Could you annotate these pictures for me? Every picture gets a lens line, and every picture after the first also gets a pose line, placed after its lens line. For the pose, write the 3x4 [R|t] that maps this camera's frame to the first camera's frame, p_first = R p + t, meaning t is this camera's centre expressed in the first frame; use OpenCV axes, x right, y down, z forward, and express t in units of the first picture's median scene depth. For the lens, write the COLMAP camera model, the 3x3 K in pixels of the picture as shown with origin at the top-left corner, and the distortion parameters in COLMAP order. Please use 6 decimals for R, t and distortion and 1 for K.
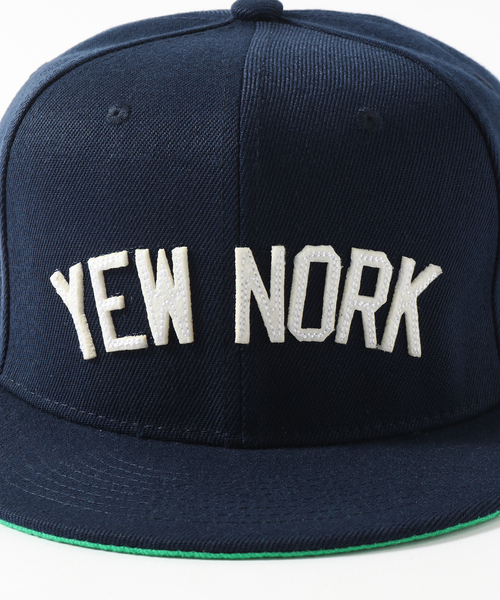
lens RADIAL K [[2159.7, 0, 248.7], [0, 2159.7, 298.5], [0, 0, 1]] dist [0.013571, 0.000000]
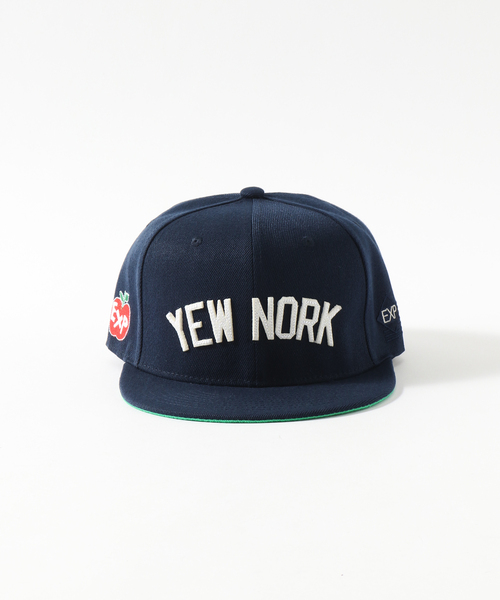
lens RADIAL K [[2159.7, 0, 250.6], [0, 2159.7, 300.5], [0, 0, 1]] dist [0.013571, 0.000000]
pose [[0.997829, -0.021408, 0.062287, -0.146304], [0.025603, 0.997400, -0.067360, 0.129573], [-0.060683, 0.068808, 0.995783, -1.245942]]
